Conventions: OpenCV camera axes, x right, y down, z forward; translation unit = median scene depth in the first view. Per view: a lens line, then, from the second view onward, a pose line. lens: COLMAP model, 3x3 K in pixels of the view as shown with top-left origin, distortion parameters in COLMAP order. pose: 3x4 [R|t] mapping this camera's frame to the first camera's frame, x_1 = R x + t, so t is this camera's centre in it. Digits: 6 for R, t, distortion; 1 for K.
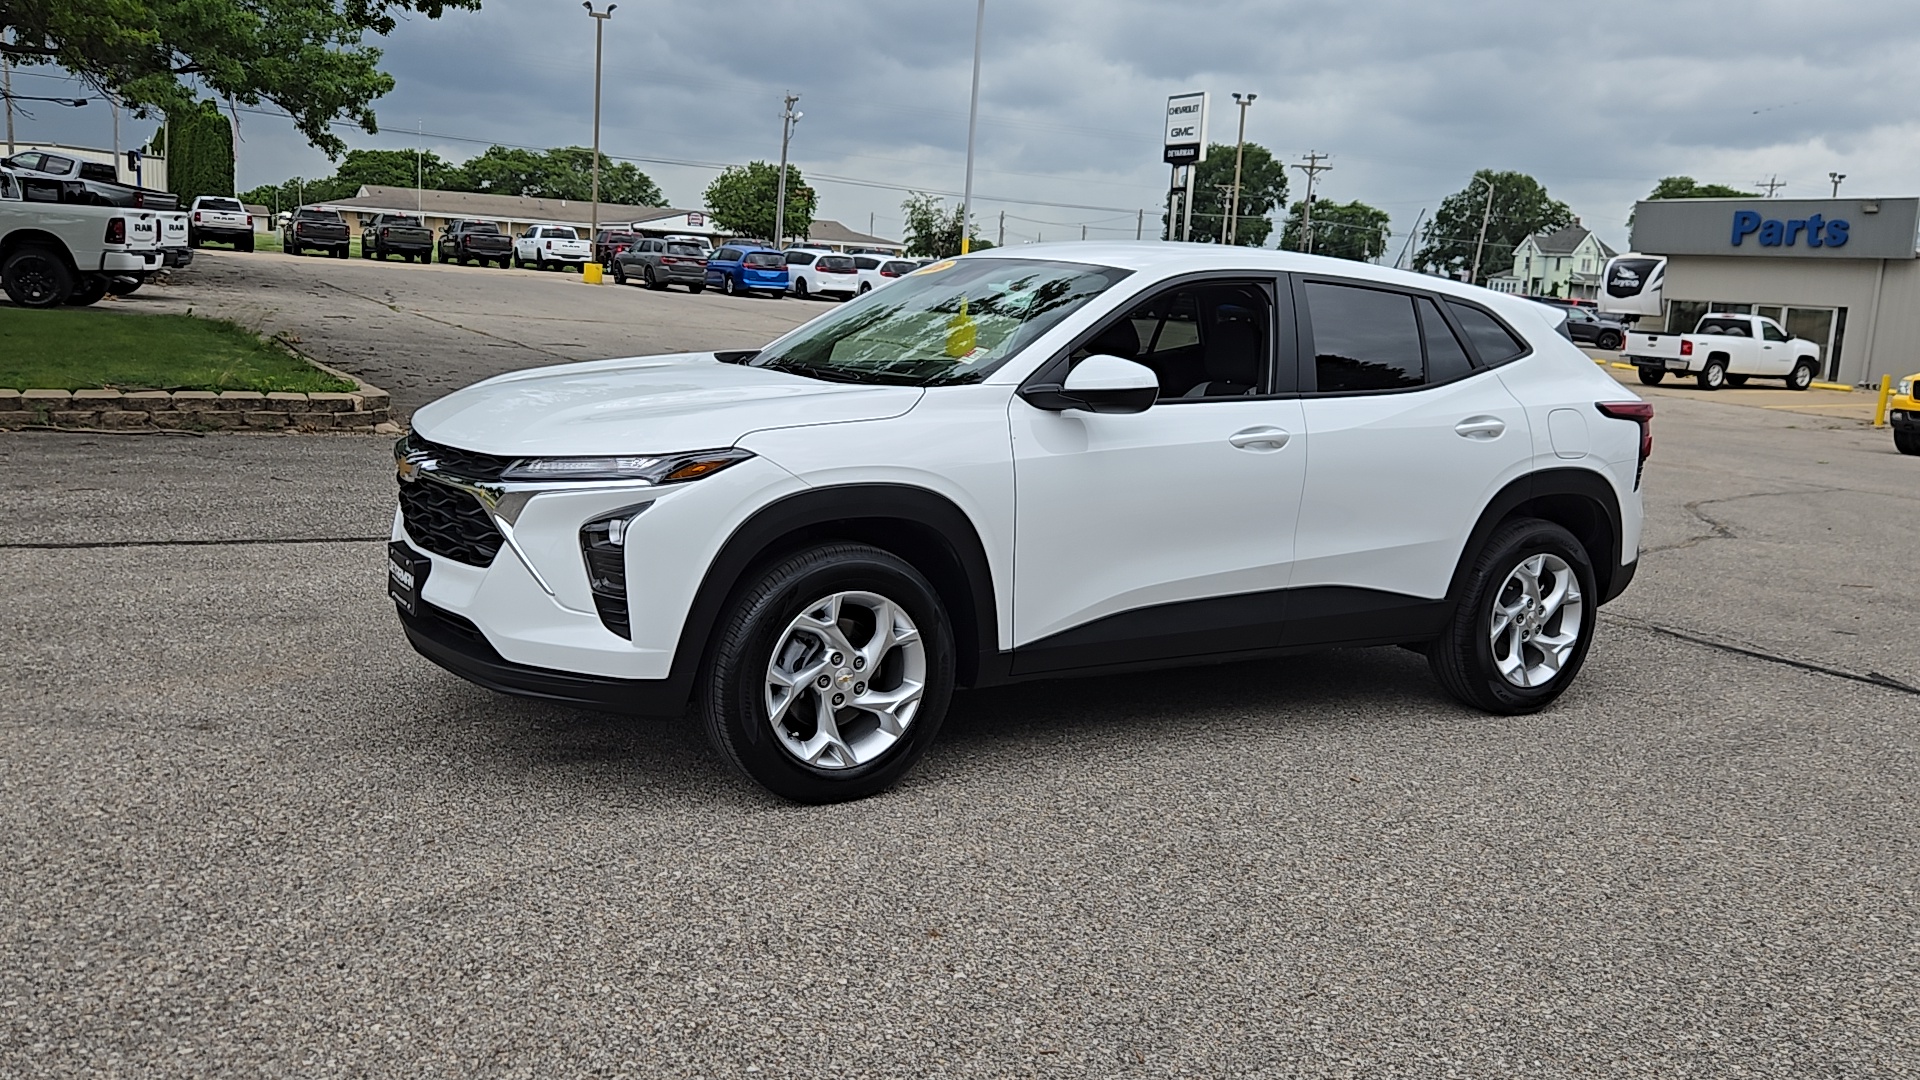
lens RADIAL K [[1586.2, 0, 956.7], [0, 1586.2, 539.2], [0, 0, 1]] dist [0.005387, -0.000622]
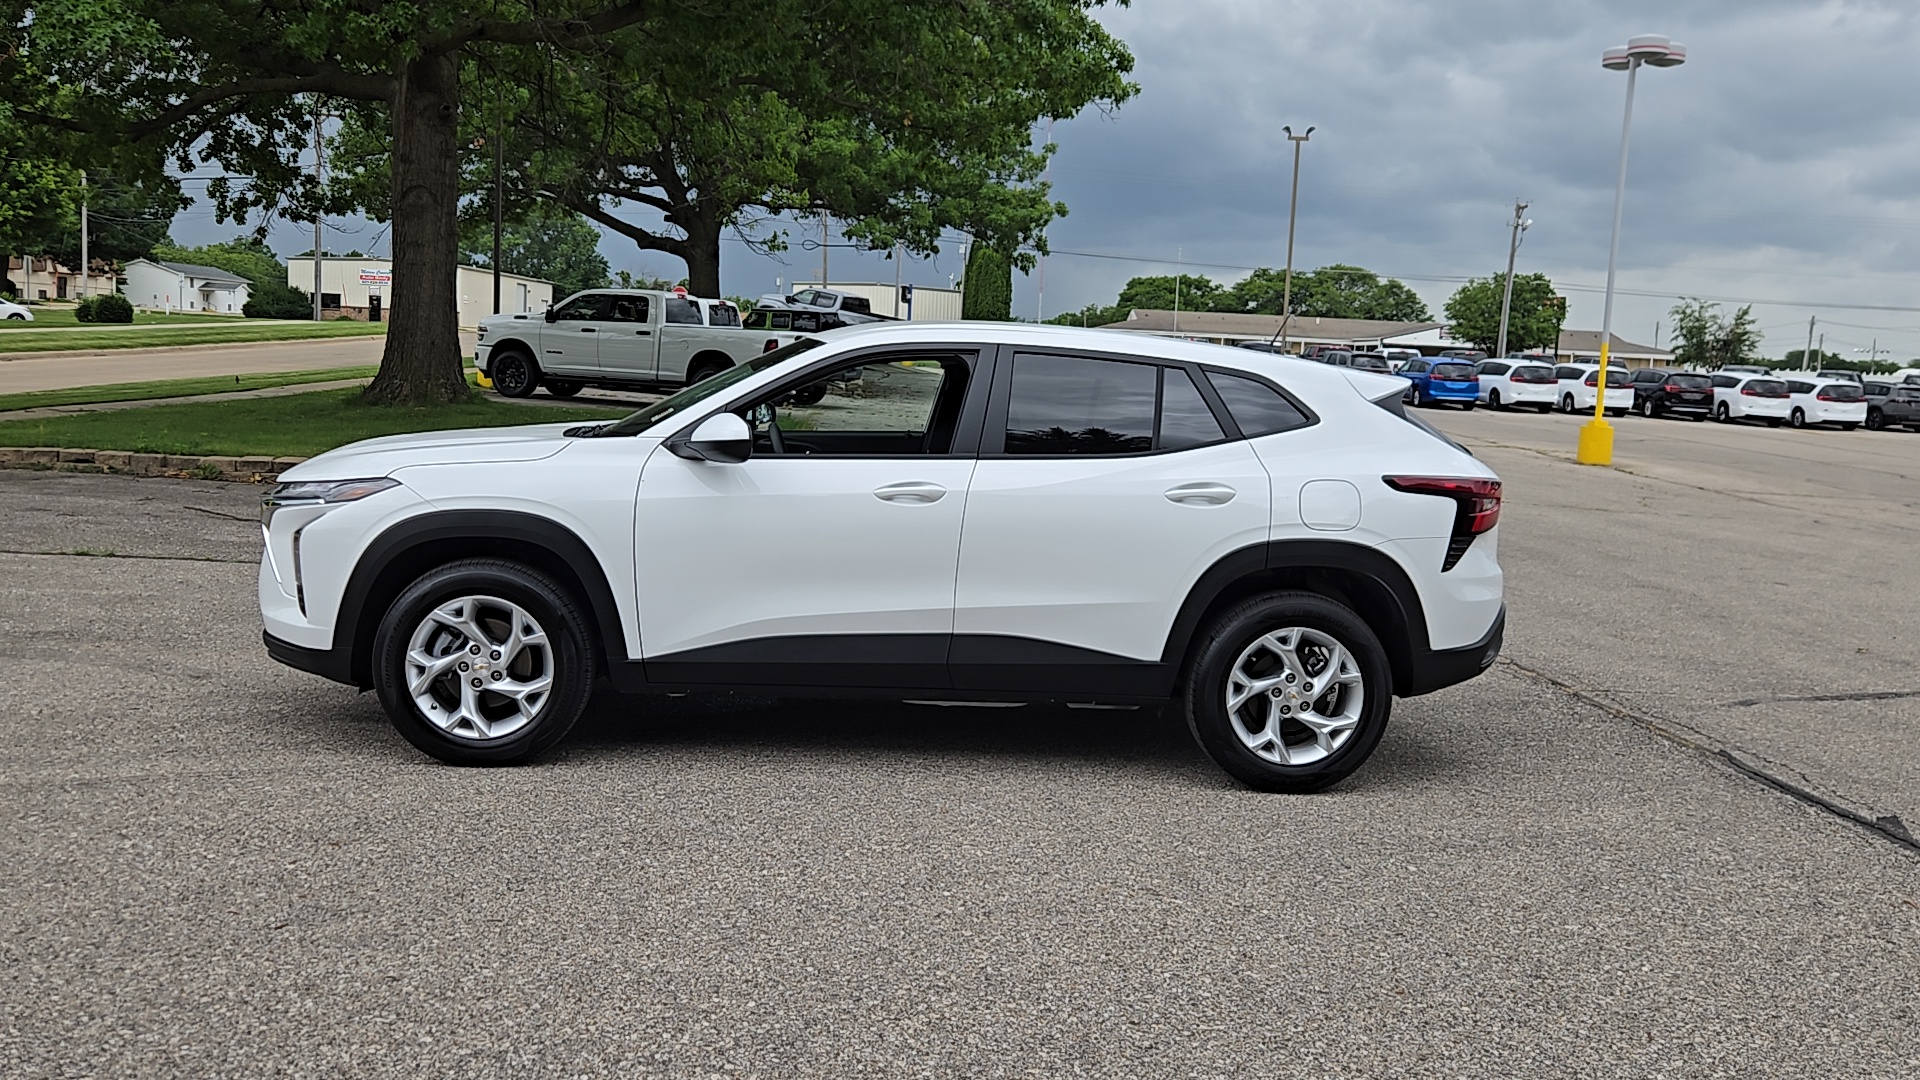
lens RADIAL K [[1586.2, 0, 956.7], [0, 1586.2, 539.2], [0, 0, 1]] dist [0.005387, -0.000622]
pose [[0.888253, 0.035280, -0.457998, 0.614400], [-0.068217, 0.996122, -0.055569, 0.023285], [0.454261, 0.080603, 0.887215, 0.037783]]
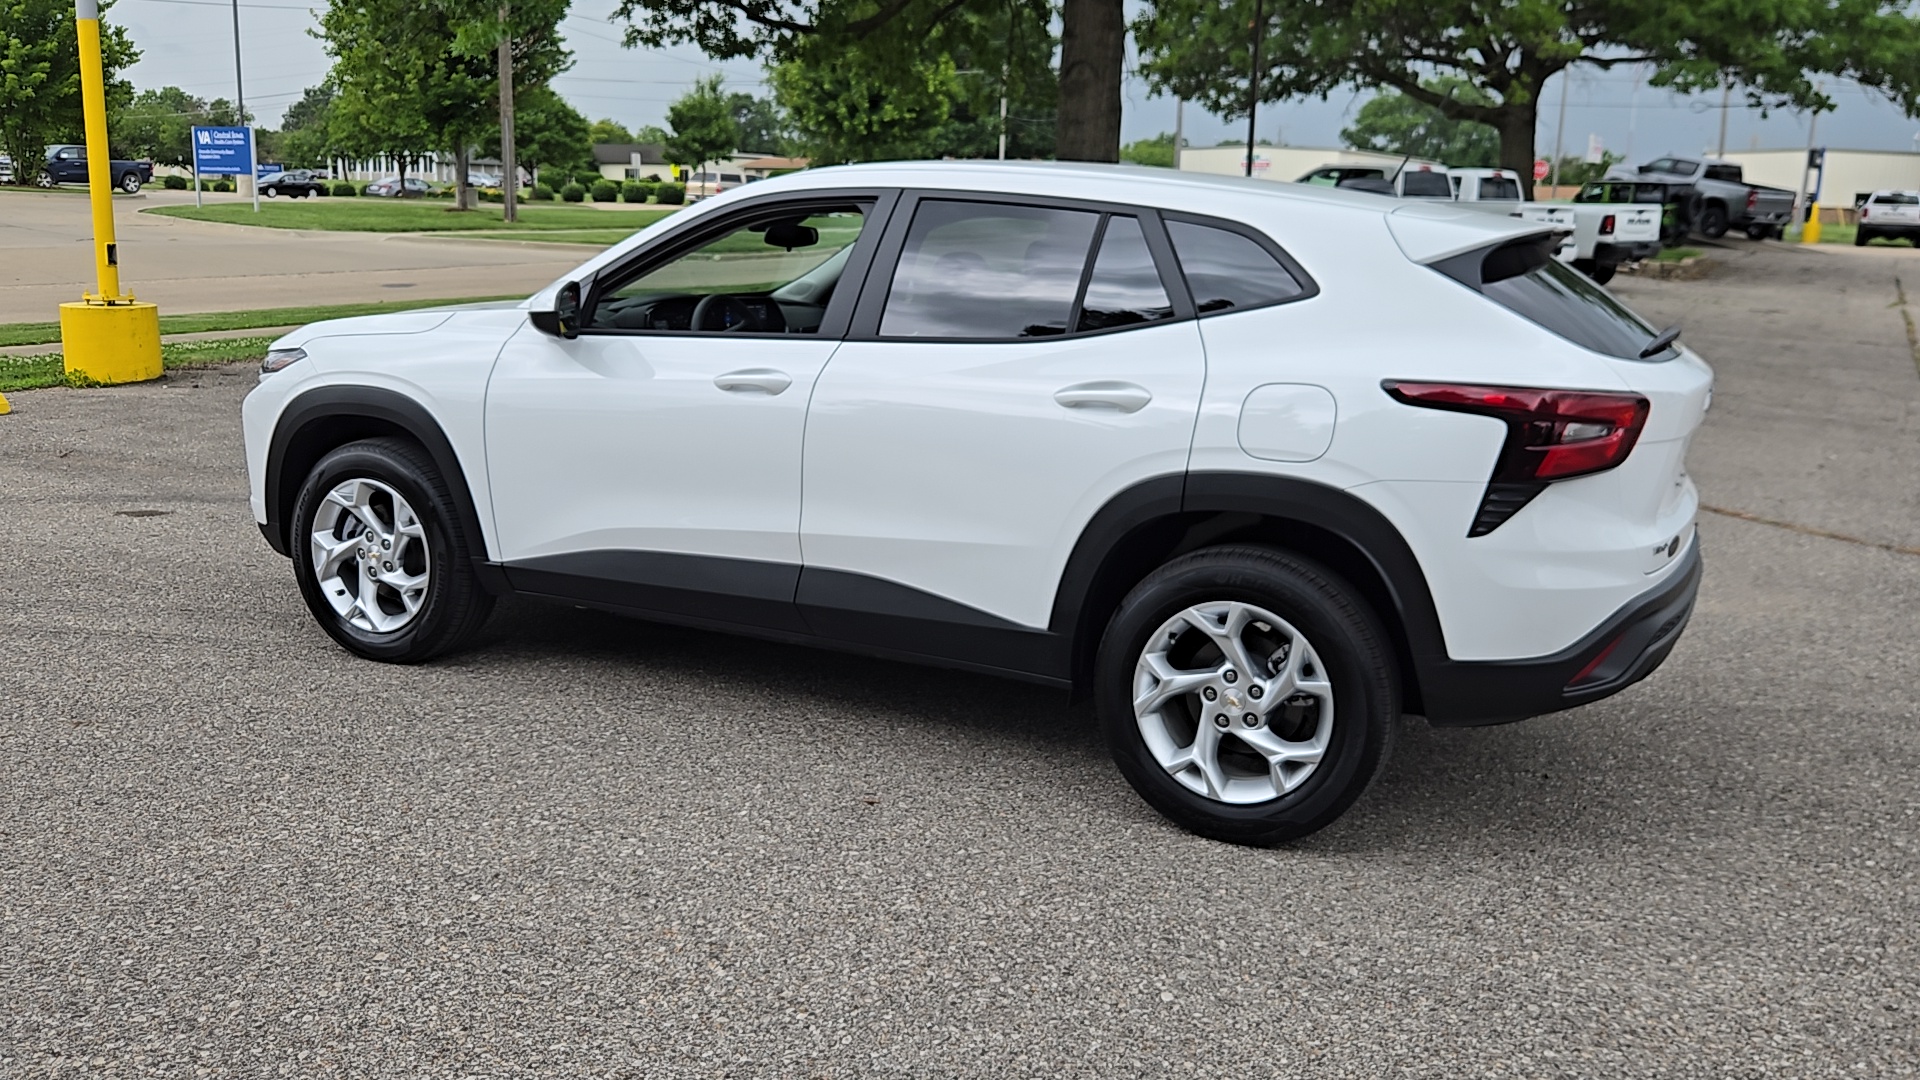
lens RADIAL K [[1586.2, 0, 956.7], [0, 1586.2, 539.2], [0, 0, 1]] dist [0.005387, -0.000622]
pose [[0.525683, 0.130263, -0.840648, 0.837222], [-0.131914, 0.988735, 0.070720, -0.046544], [0.840391, 0.073717, 0.536945, 0.541736]]
